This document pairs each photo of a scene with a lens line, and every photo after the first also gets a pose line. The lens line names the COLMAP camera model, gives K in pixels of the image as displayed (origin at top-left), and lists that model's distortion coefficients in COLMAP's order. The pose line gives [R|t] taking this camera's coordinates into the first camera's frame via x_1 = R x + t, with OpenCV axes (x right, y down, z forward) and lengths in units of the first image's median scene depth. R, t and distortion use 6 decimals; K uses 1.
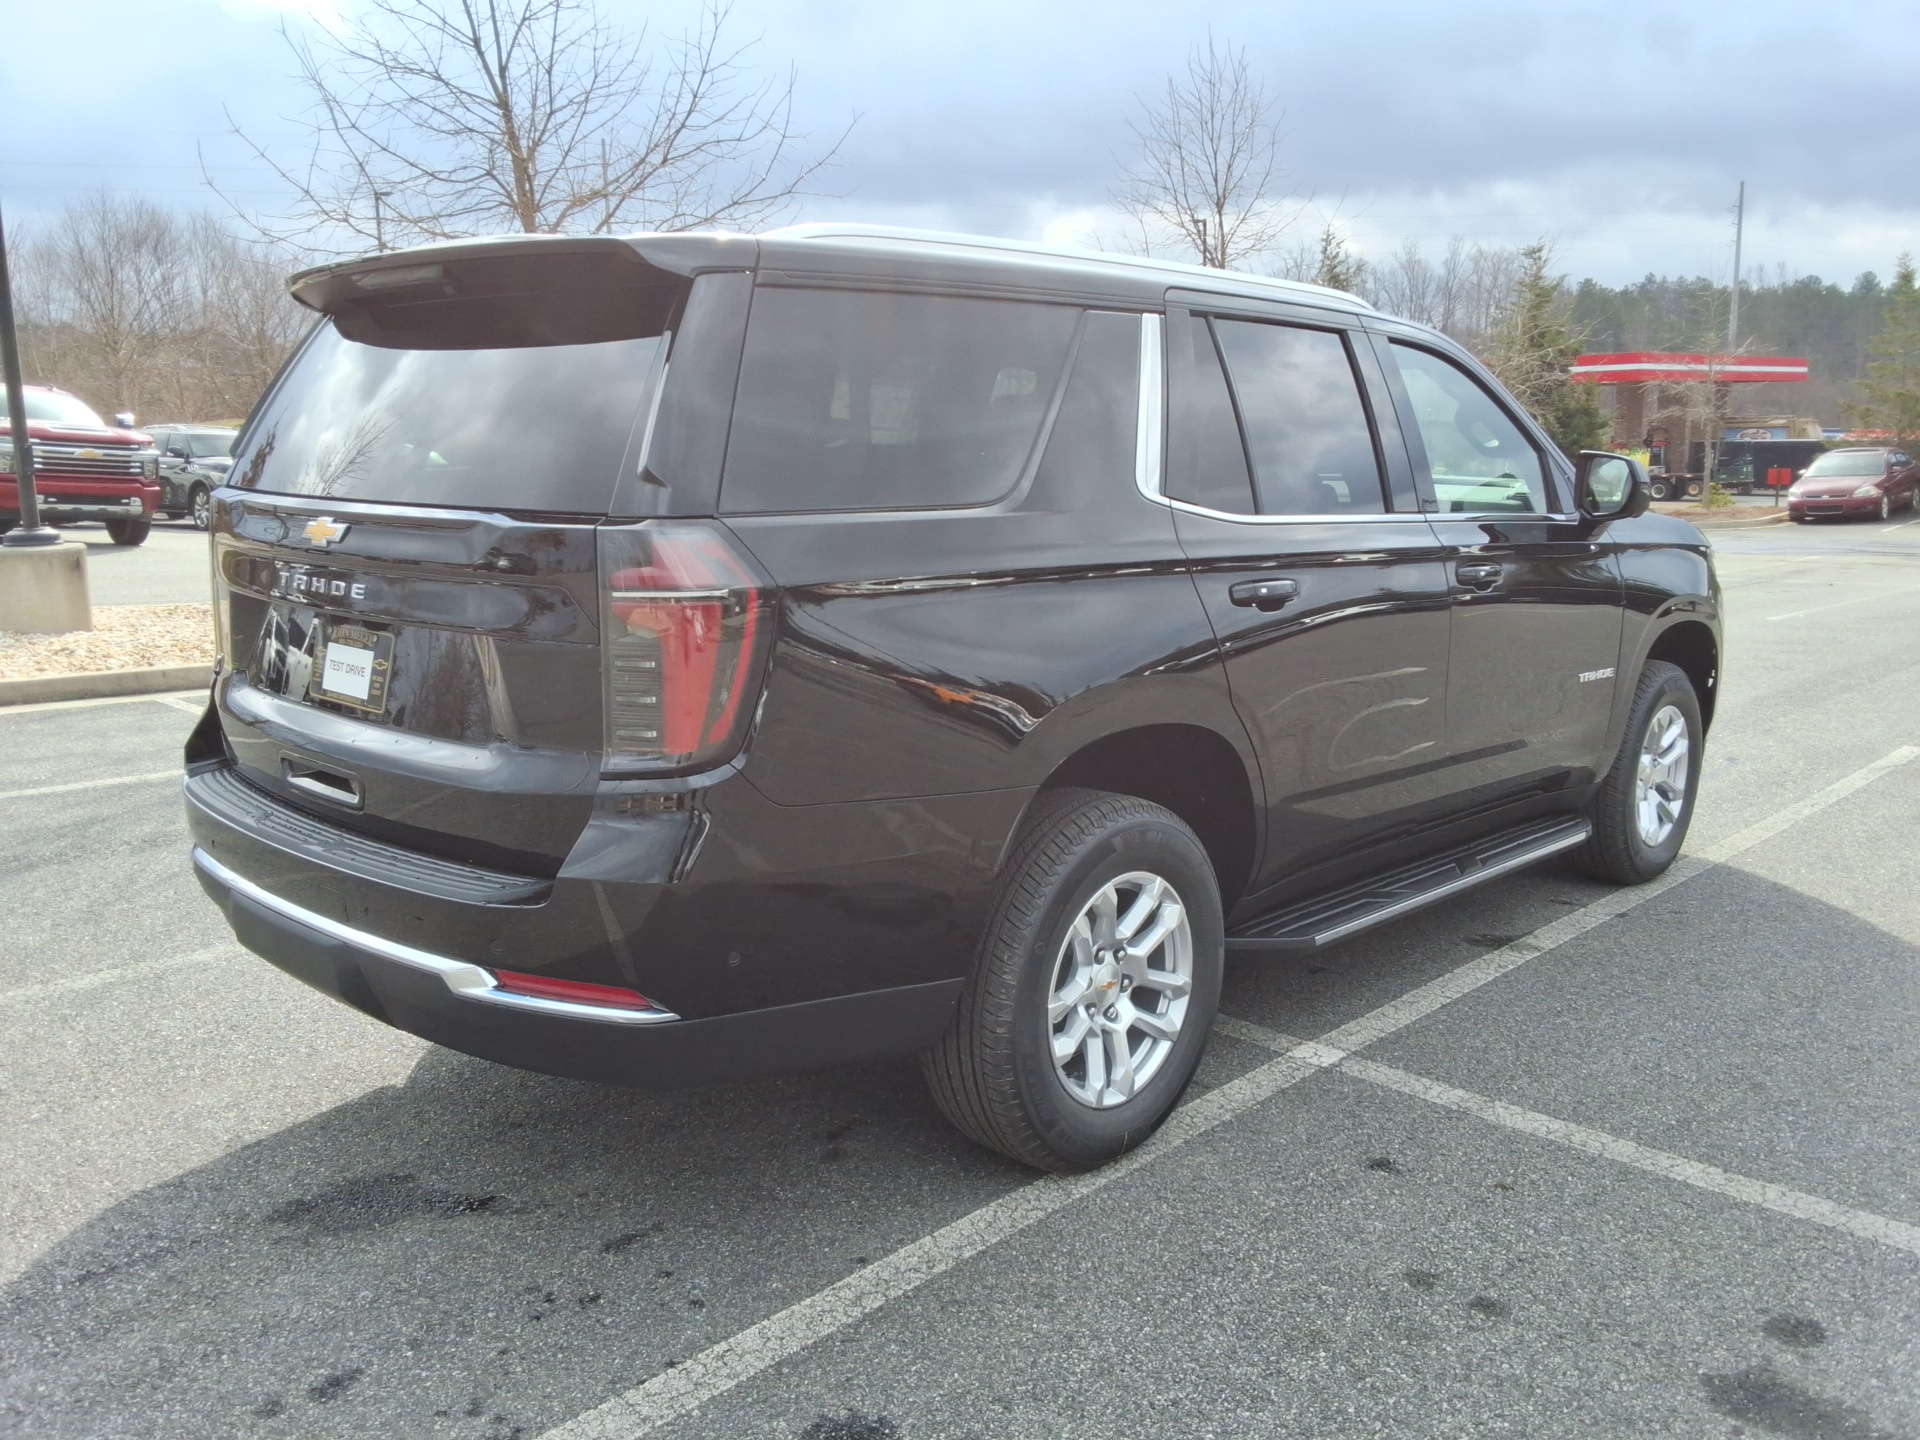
lens RADIAL K [[1541.2, 0, 969.8], [0, 1541.2, 703.6], [0, 0, 1]] dist [0.111328, -0.178547]
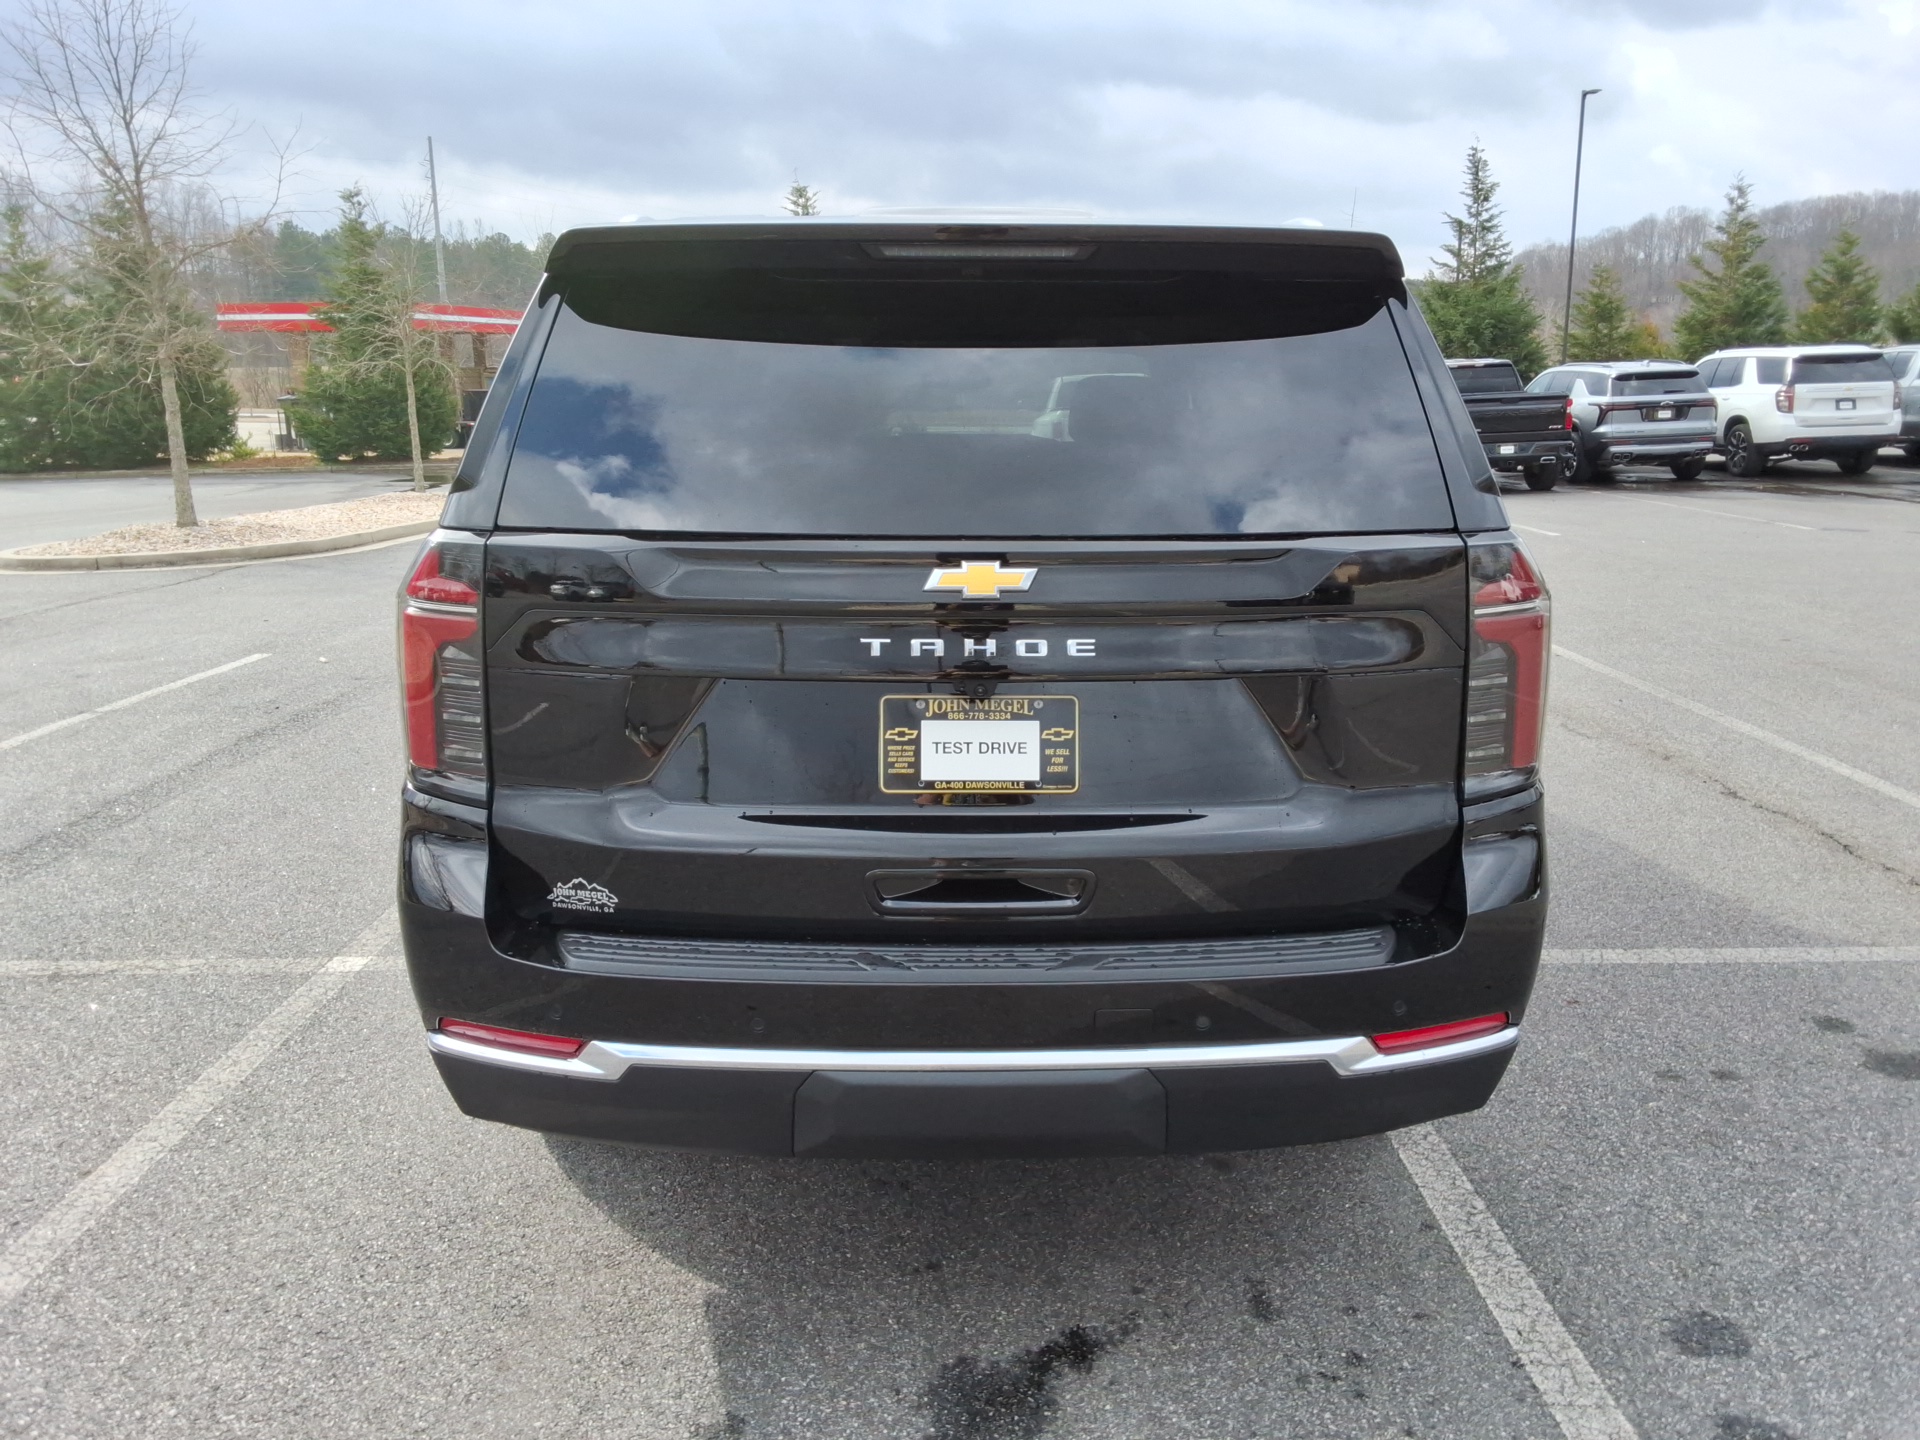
lens RADIAL K [[1541.2, 0, 974.9], [0, 1541.2, 687.7], [0, 0, 1]] dist [0.111328, -0.178547]
pose [[0.716895, -0.137885, 0.683410, -0.848843], [0.121508, 0.989956, 0.072272, -0.100133], [-0.686511, 0.031228, 0.726449, 0.388664]]
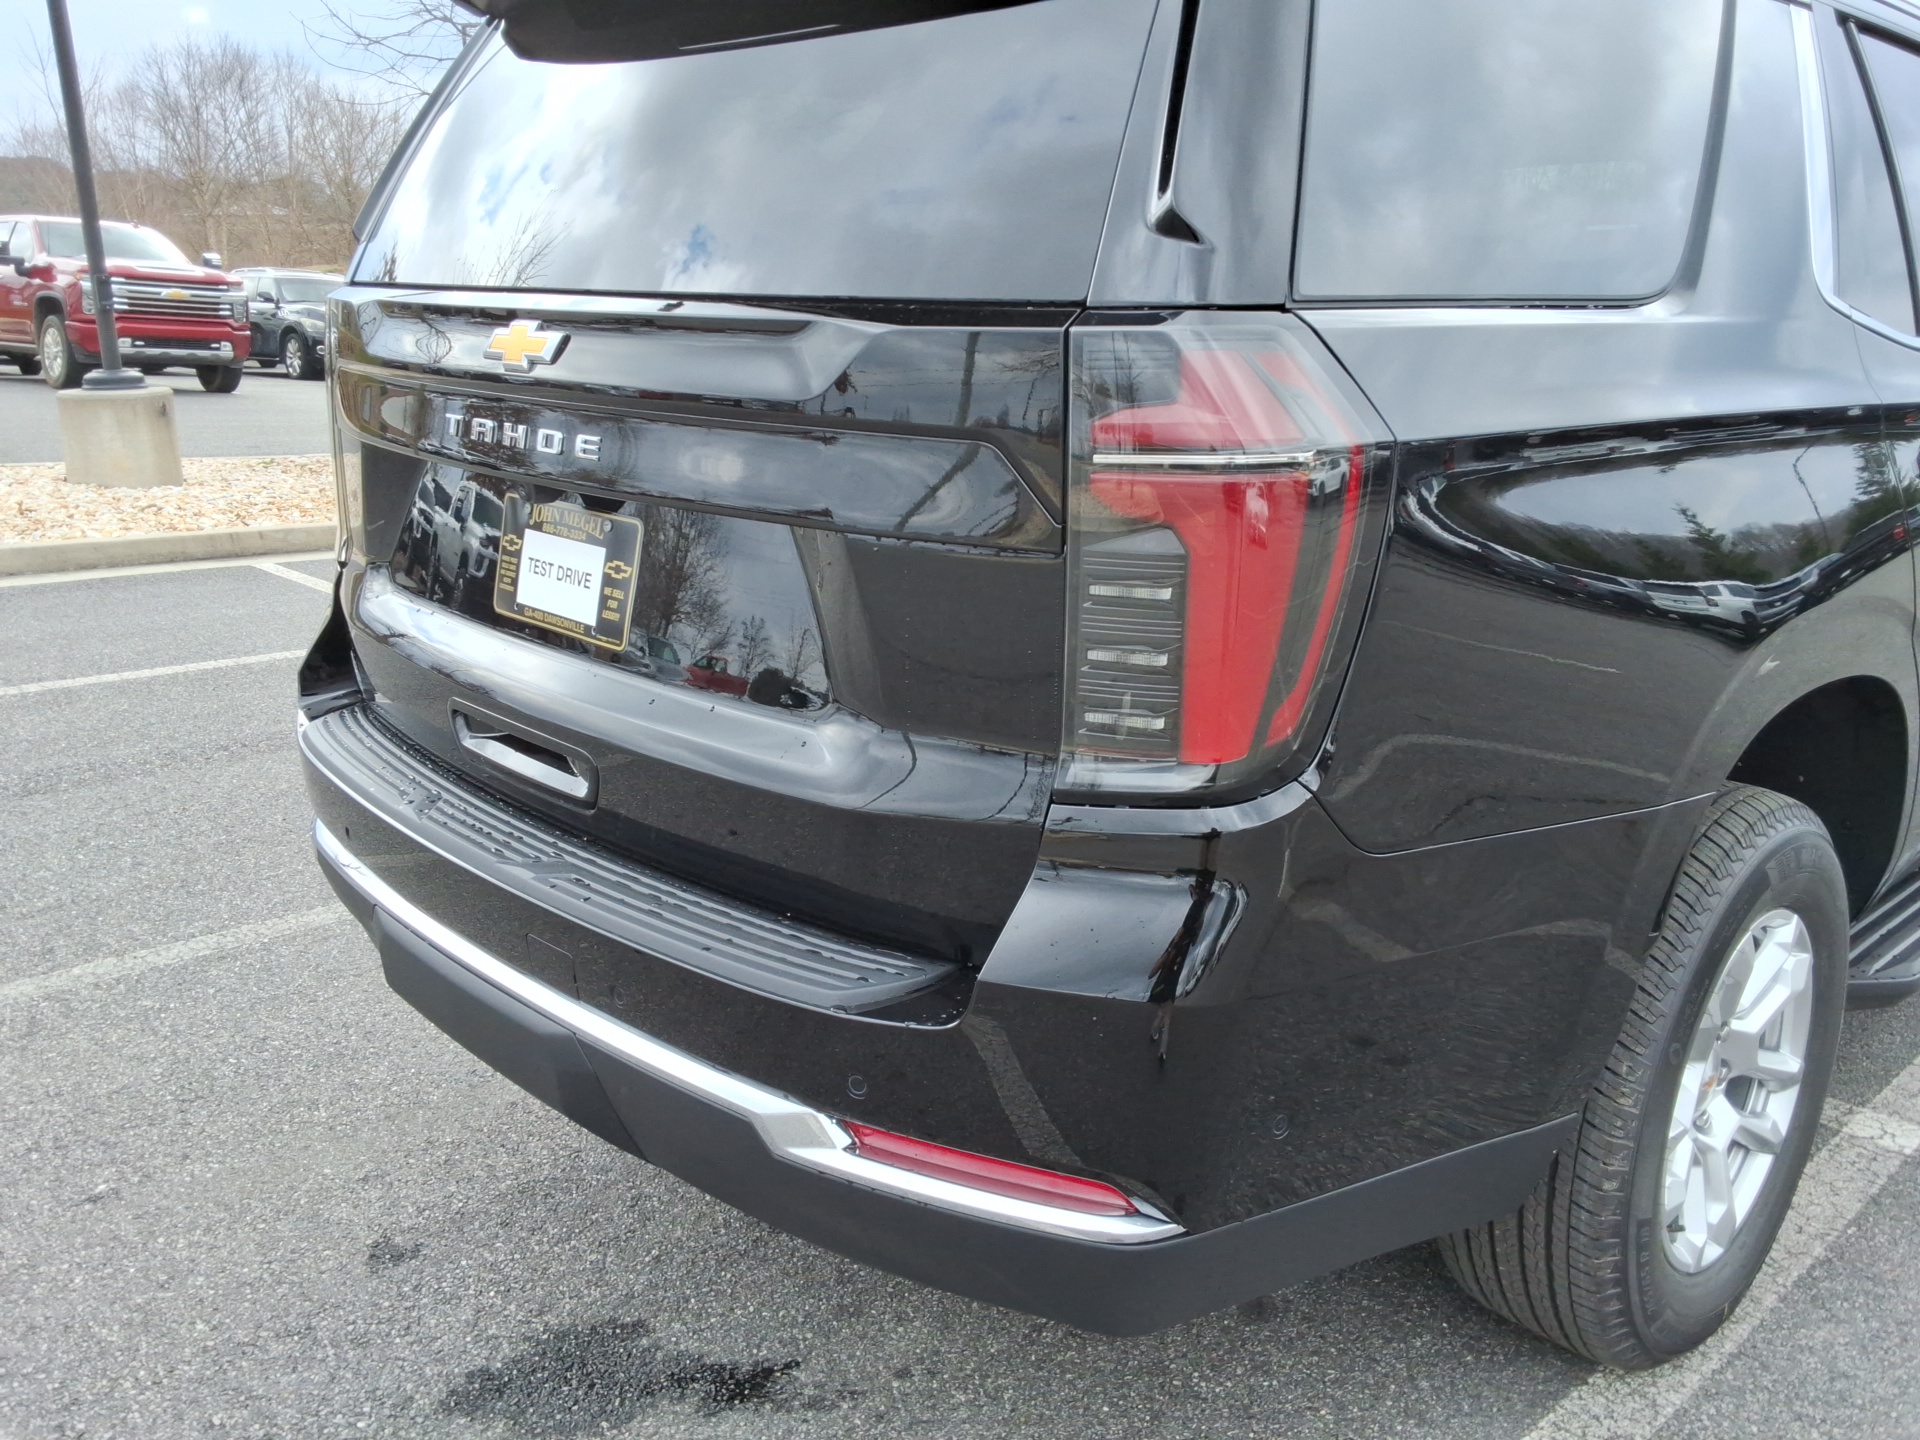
lens RADIAL K [[1541.2, 0, 980.4], [0, 1541.2, 703.8], [0, 0, 1]] dist [0.111328, -0.178547]
pose [[0.998838, 0.020578, -0.043590, -0.185132], [-0.016706, 0.996034, 0.087392, -0.024882], [0.045216, -0.086563, 0.995220, 0.354375]]
